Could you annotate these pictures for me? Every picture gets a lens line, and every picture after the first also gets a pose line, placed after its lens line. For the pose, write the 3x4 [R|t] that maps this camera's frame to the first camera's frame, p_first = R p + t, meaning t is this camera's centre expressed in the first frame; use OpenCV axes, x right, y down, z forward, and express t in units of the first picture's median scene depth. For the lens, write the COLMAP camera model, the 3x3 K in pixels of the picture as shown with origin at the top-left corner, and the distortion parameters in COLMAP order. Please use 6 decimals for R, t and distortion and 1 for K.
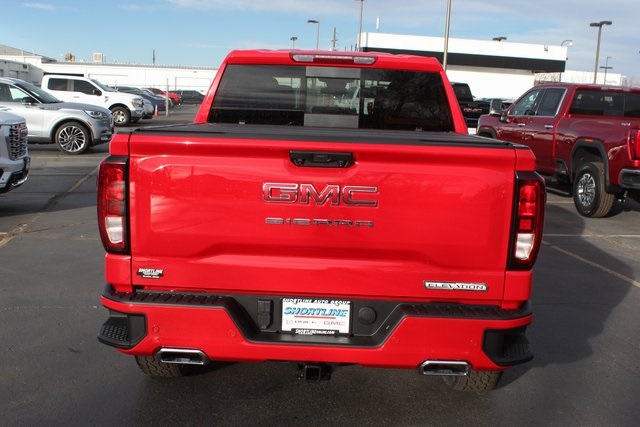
lens RADIAL K [[762.7, 0, 319.2], [0, 762.7, 208.8], [0, 0, 1]] dist [-0.072314, 0.000000]
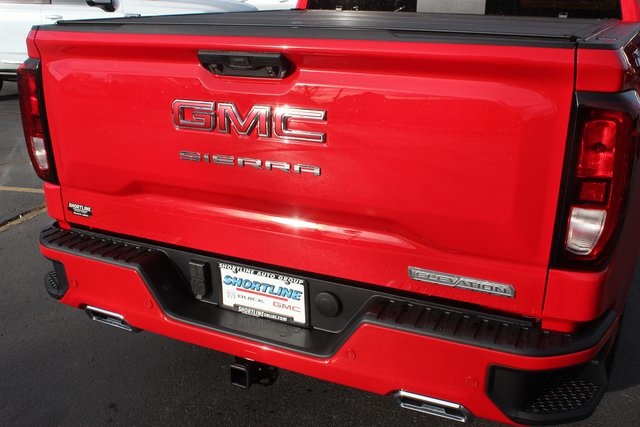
lens RADIAL K [[657.9, 0, 318.2], [0, 657.9, 218.6], [0, 0, 1]] dist [-0.071547, 0.000000]
pose [[0.909135, 0.103741, -0.403374, 0.278992], [-0.025028, 0.980341, 0.195719, -0.045329], [0.415748, -0.167839, 0.893859, 0.496387]]
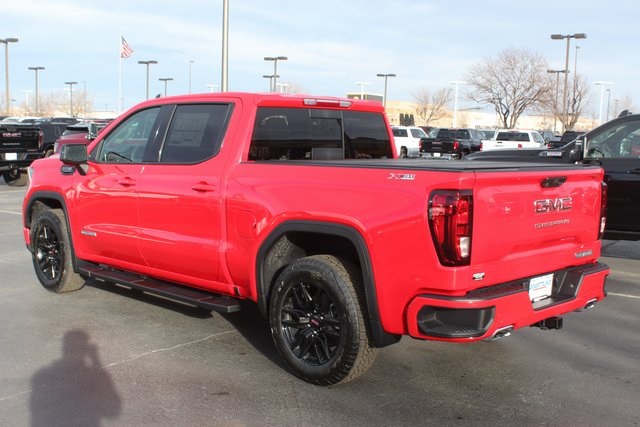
lens RADIAL K [[762.7, 0, 320.2], [0, 762.7, 214.4], [0, 0, 1]] dist [-0.072314, 0.000000]
pose [[0.692751, -0.097040, 0.714618, -1.356174], [0.104792, 0.993934, 0.033383, -0.096559], [-0.713523, 0.051760, 0.698718, 0.264878]]
